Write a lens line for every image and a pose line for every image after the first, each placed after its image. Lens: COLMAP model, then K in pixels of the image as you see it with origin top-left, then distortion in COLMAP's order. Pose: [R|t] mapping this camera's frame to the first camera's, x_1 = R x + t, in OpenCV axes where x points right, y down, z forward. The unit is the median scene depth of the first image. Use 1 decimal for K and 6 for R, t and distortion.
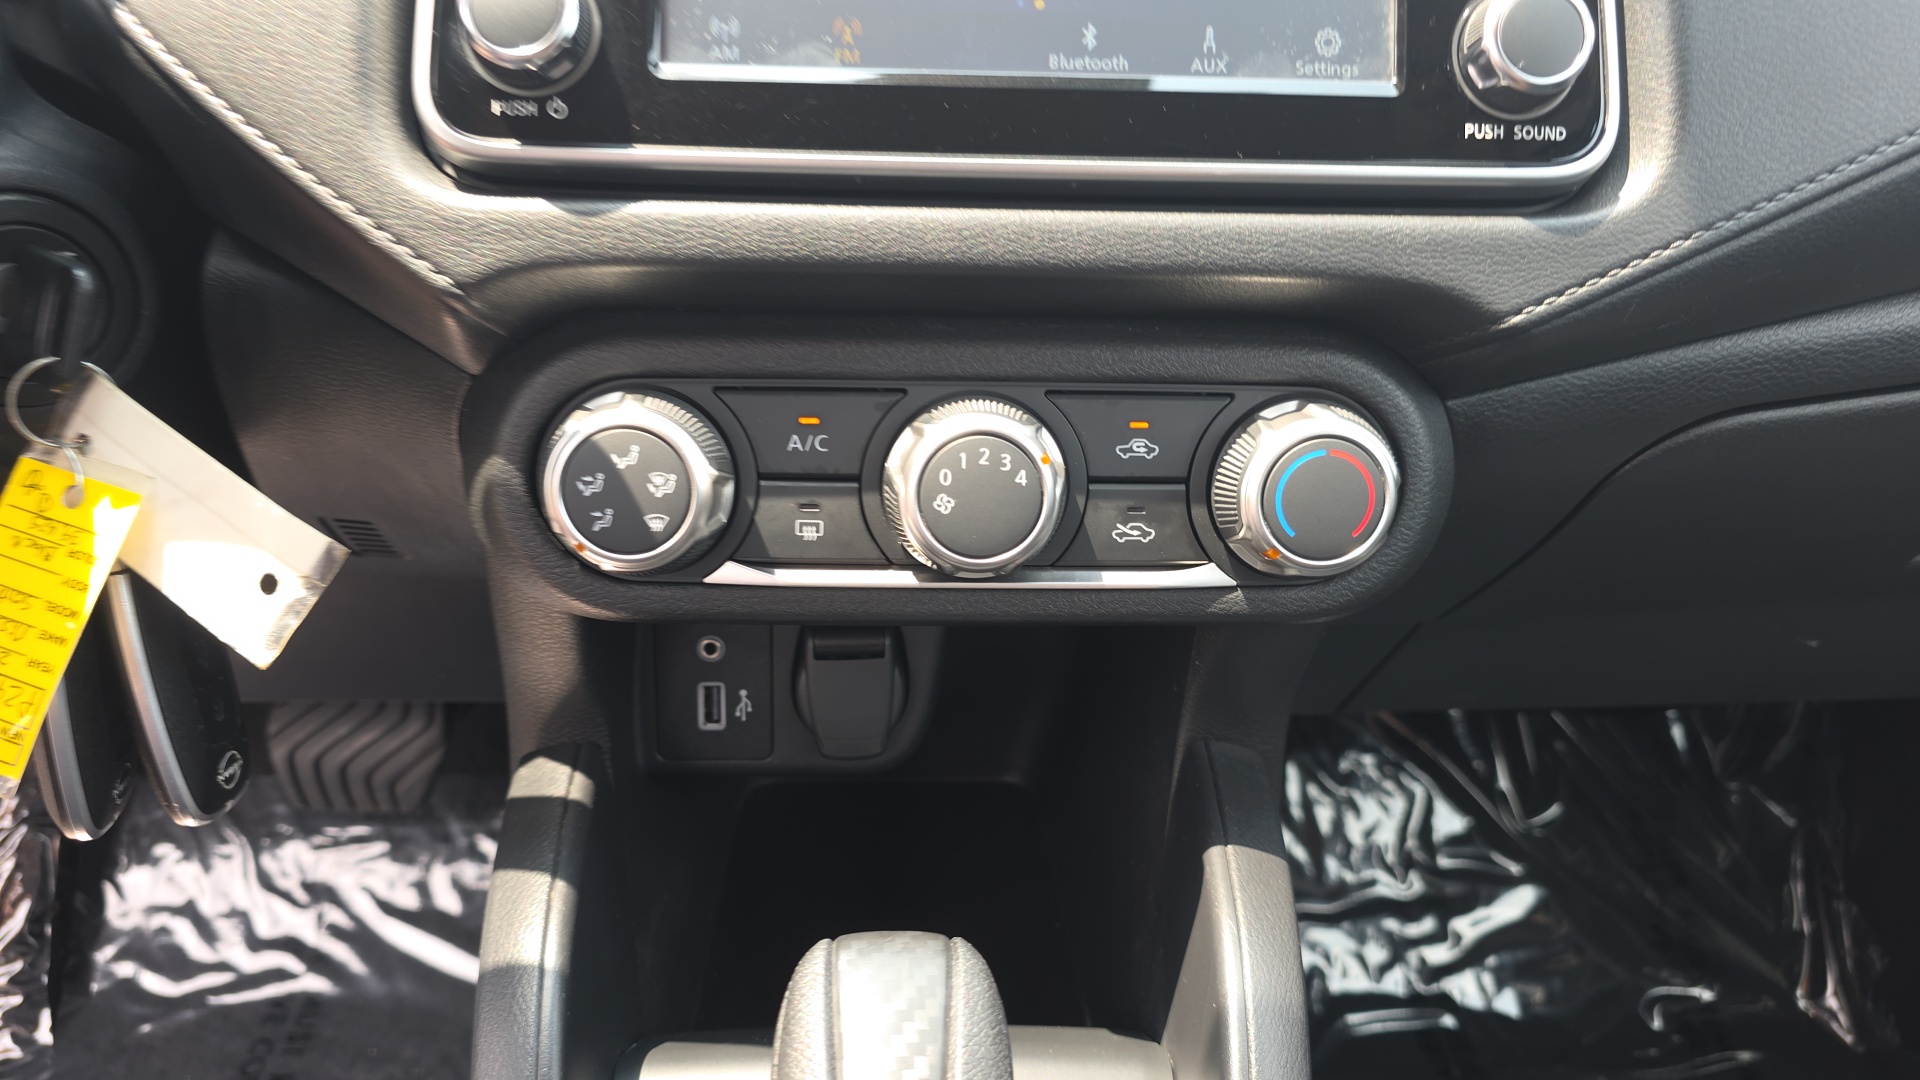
lens RADIAL K [[1376.8, 0, 939.0], [0, 1376.8, 550.1], [0, 0, 1]] dist [0.015422, -0.040523]
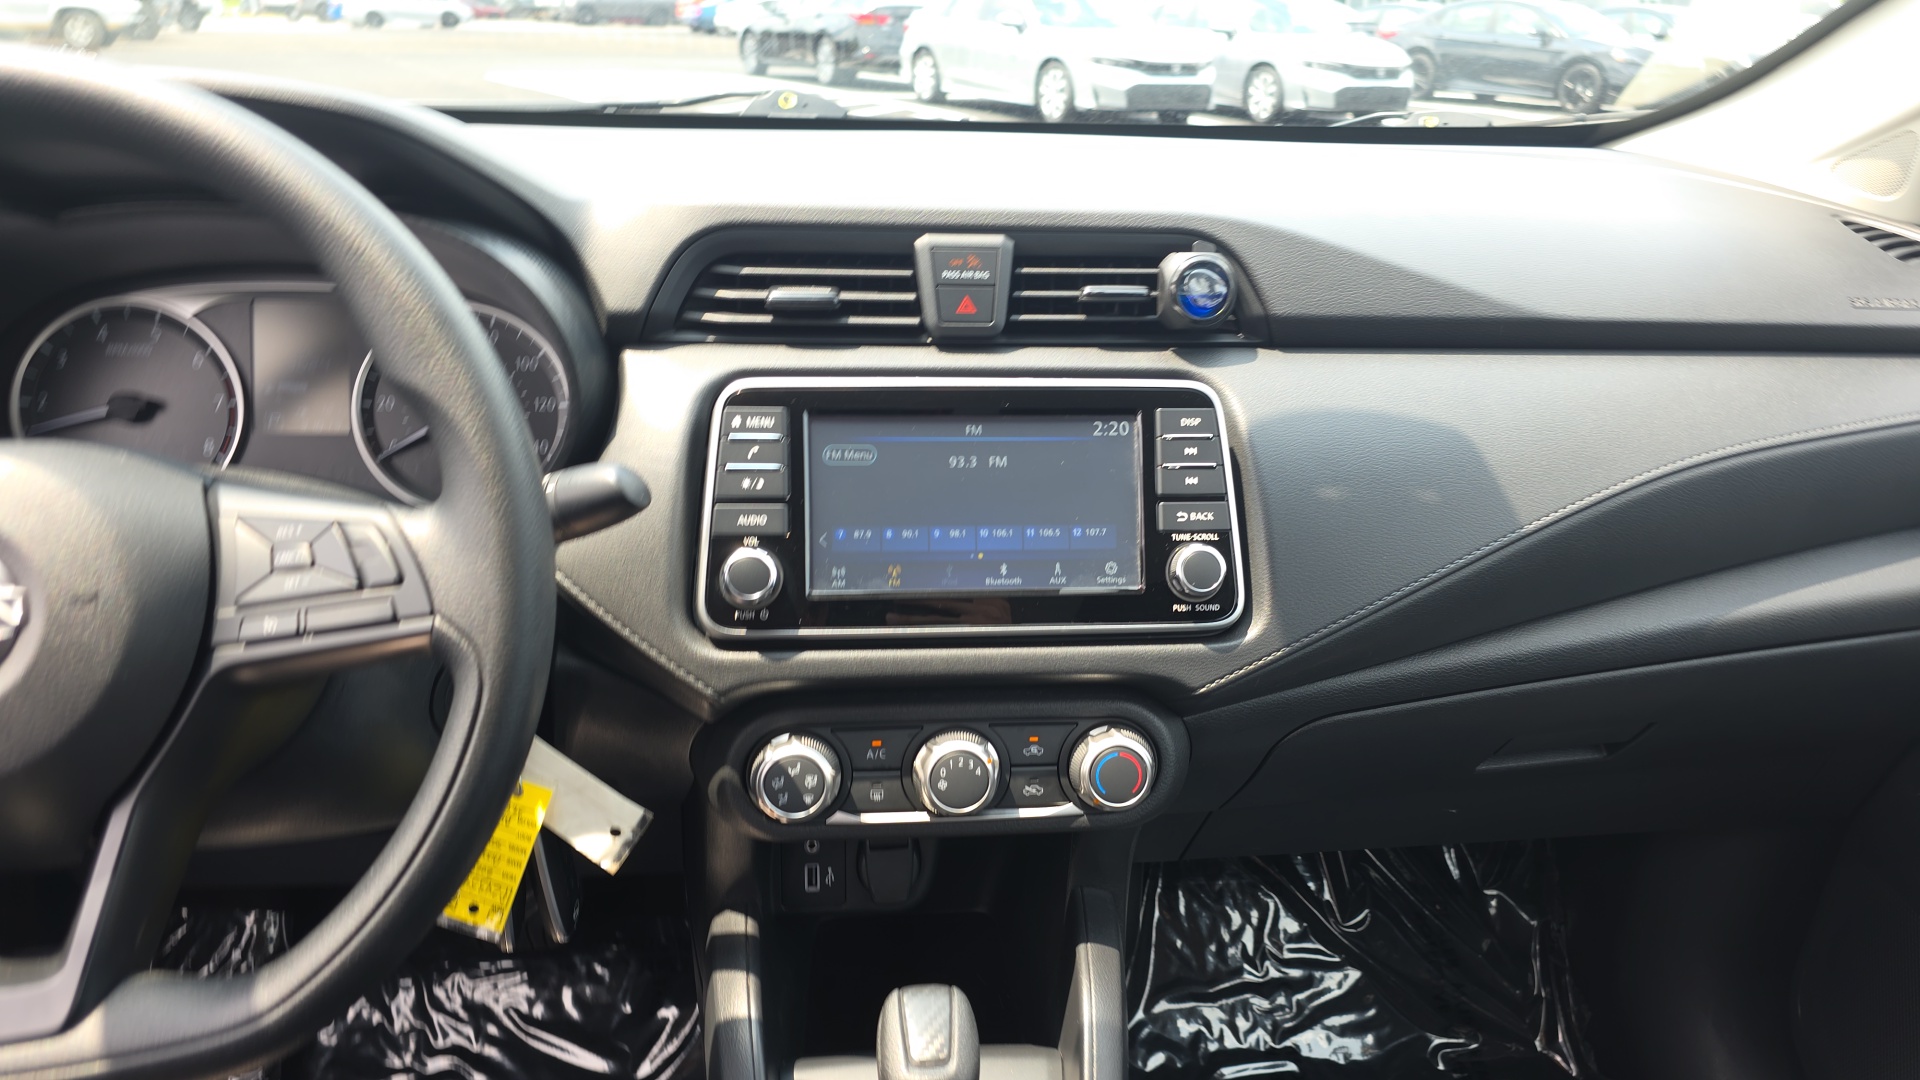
lens RADIAL K [[1317.9, 0, 988.4], [0, 1317.9, 565.6], [0, 0, 1]] dist [0.086419, -0.119059]
pose [[0.998073, -0.023087, 0.057602, -0.034321], [0.027583, 0.996531, -0.078523, -0.204364], [-0.055589, 0.079961, 0.995247, -1.052229]]
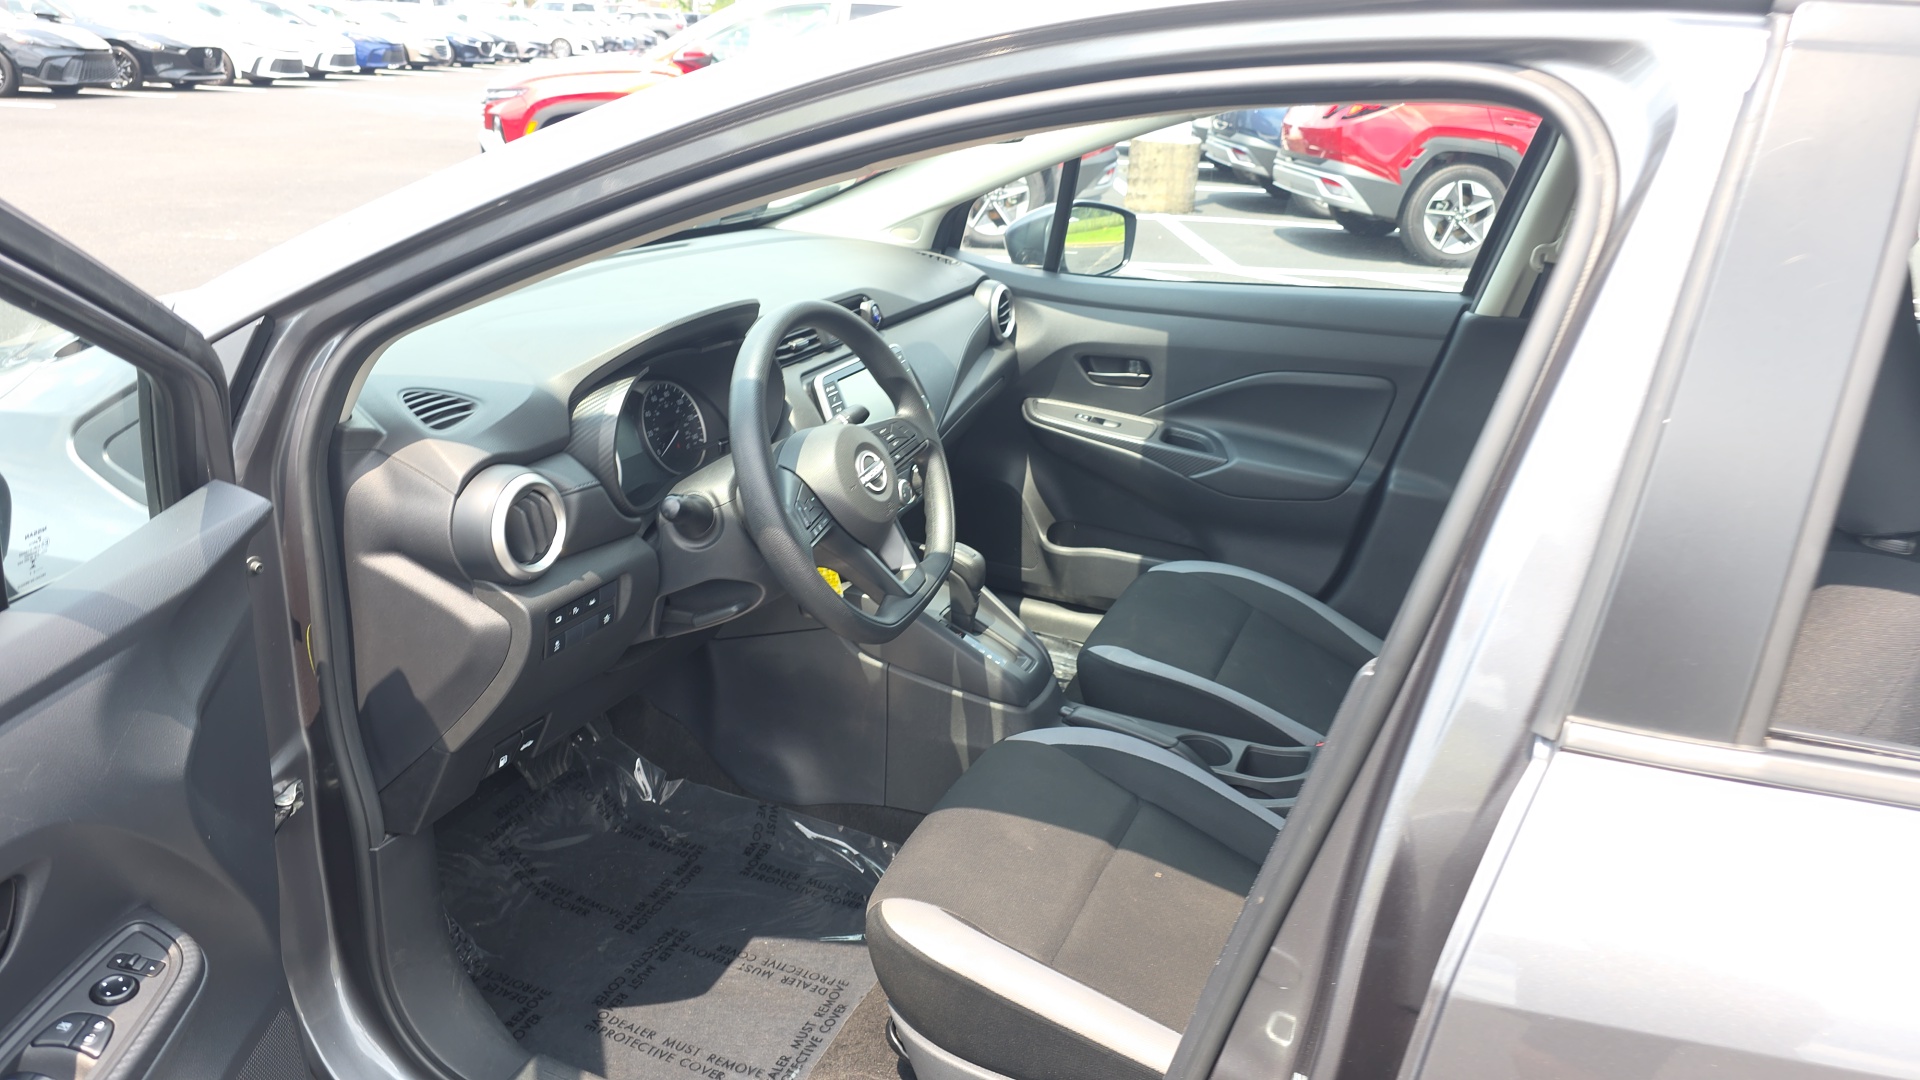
lens RADIAL K [[1300.1, 0, 962.9], [0, 1300.1, 516.5], [0, 0, 1]] dist [0.061622, -0.001146]
pose [[0.423302, -0.319455, 0.847799, -4.669590], [0.387957, 0.909551, 0.149018, -0.686939], [-0.818722, 0.265830, 0.508950, -2.073936]]
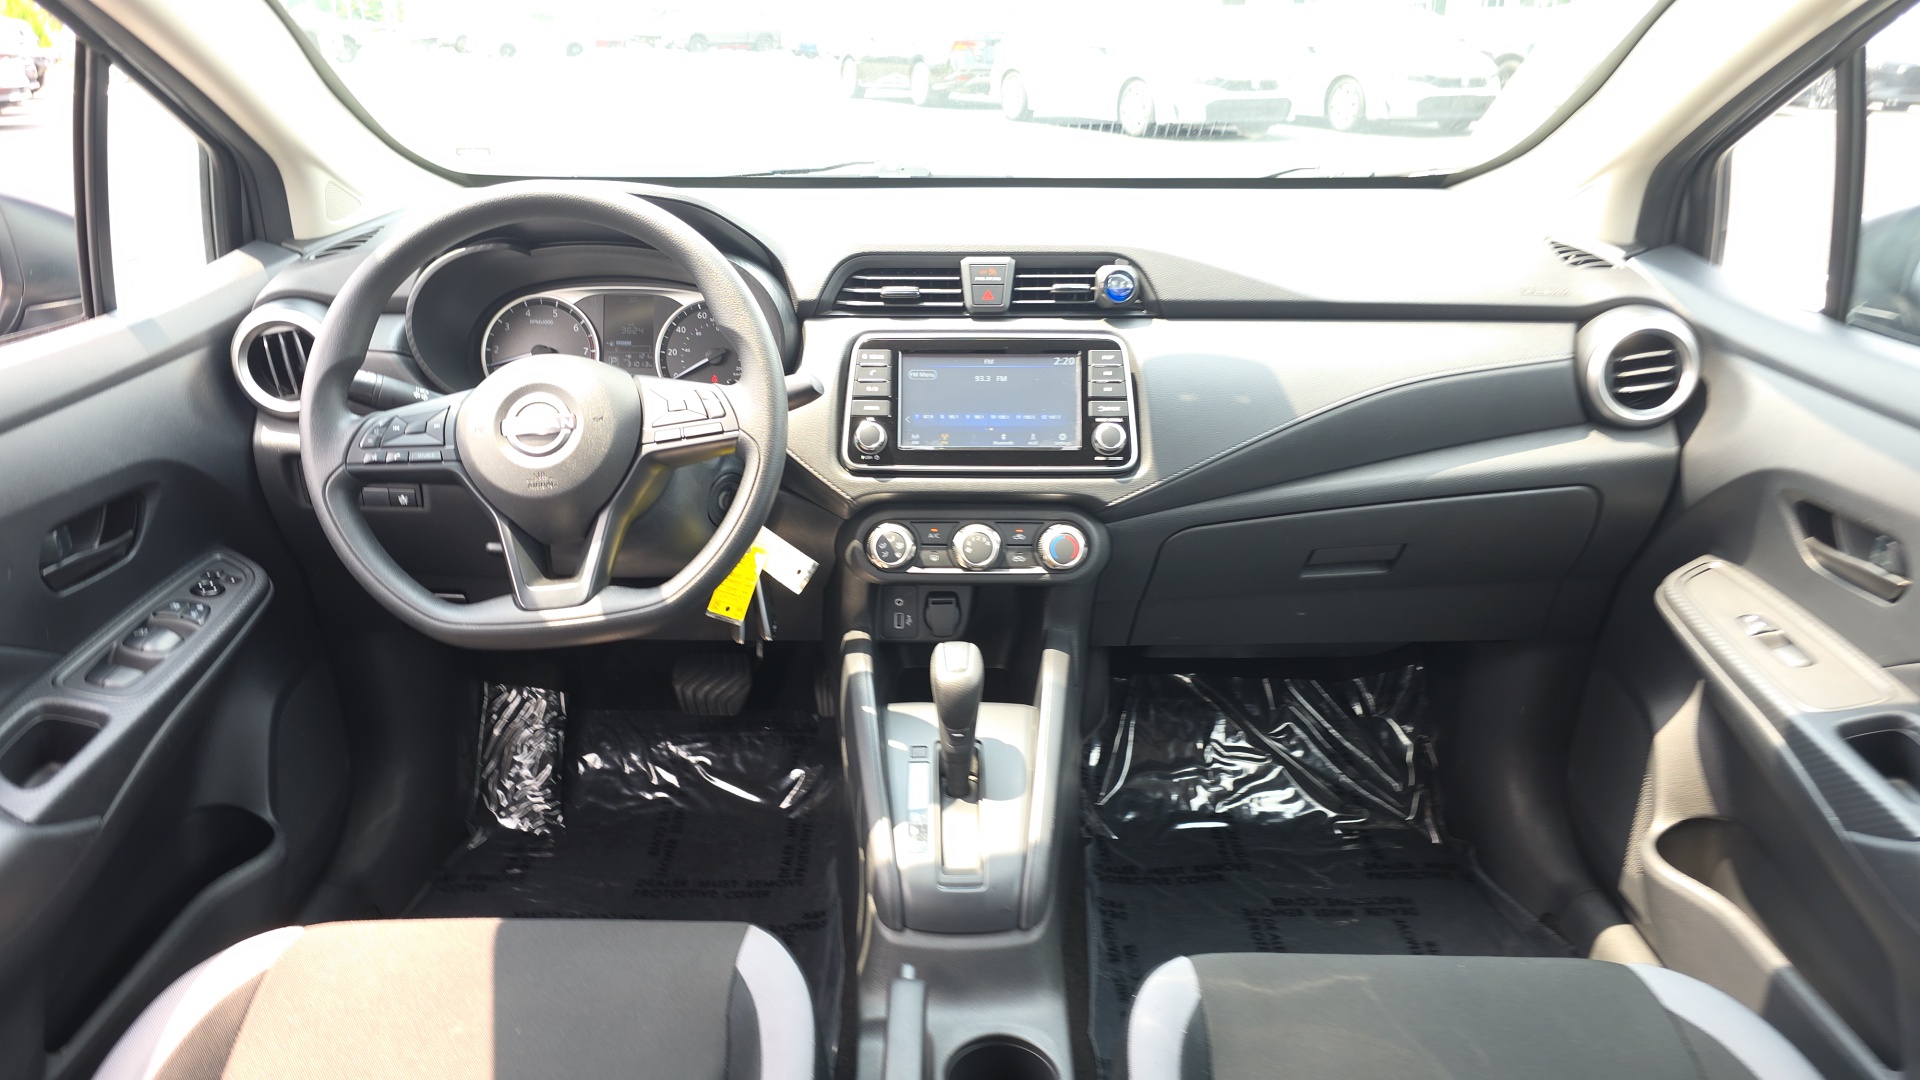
lens RADIAL K [[1309.4, 0, 924.1], [0, 1309.4, 537.1], [0, 0, 1]] dist [0.055600, -0.002778]
pose [[0.998465, -0.005744, -0.055090, 0.081628], [0.000054, 0.994709, -0.102732, 0.311081], [0.055389, 0.102571, 0.993182, -2.727653]]
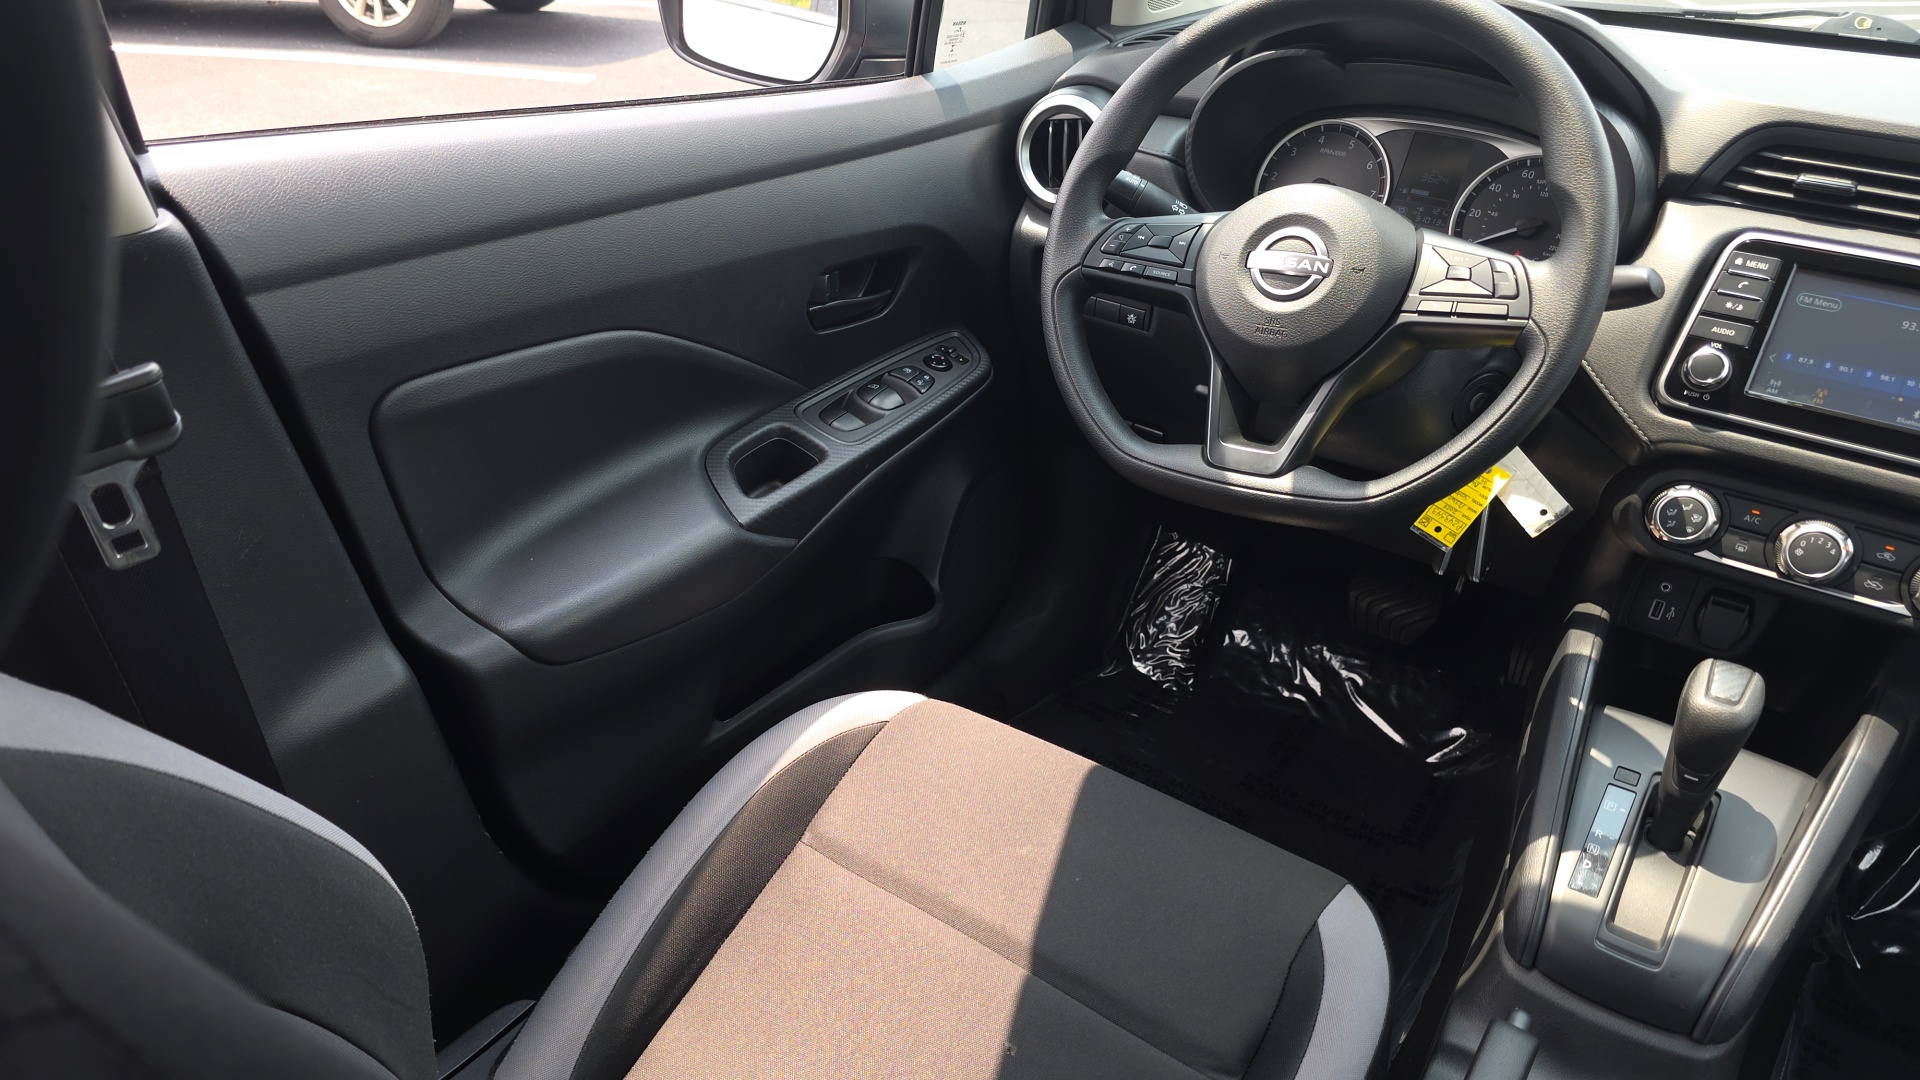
lens RADIAL K [[1306.2, 0, 906.8], [0, 1306.2, 573.1], [0, 0, 1]] dist [0.047509, -0.046572]
pose [[0.791604, 0.311679, -0.525565, -0.006978], [-0.301647, 0.947343, 0.107469, 0.274390], [0.531387, 0.073462, 0.843938, -2.345325]]
